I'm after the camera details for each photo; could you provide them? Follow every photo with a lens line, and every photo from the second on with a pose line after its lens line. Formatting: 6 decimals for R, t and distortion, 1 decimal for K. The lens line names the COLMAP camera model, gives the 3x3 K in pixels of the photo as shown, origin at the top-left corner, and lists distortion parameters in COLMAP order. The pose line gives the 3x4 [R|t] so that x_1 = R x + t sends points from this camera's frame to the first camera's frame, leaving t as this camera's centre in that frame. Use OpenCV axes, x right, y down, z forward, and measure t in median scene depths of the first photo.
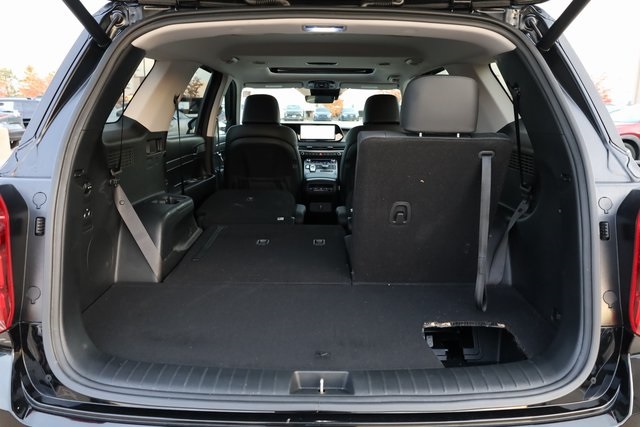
lens RADIAL K [[486.1, 0, 347.2], [0, 486.1, 224.0], [0, 0, 1]] dist [-0.120729, -0.000461]
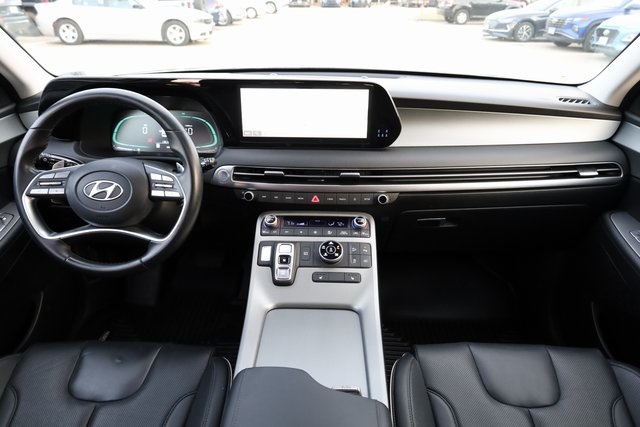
lens RADIAL K [[444.8, 0, 320.0], [0, 444.8, 213.5], [0, 0, 1]] dist [-0.002725, -0.001307]
pose [[0.997371, 0.024112, -0.068334, -0.166209], [-0.007991, 0.973862, 0.226999, -0.921678], [0.072021, -0.225856, 0.971495, 3.590766]]
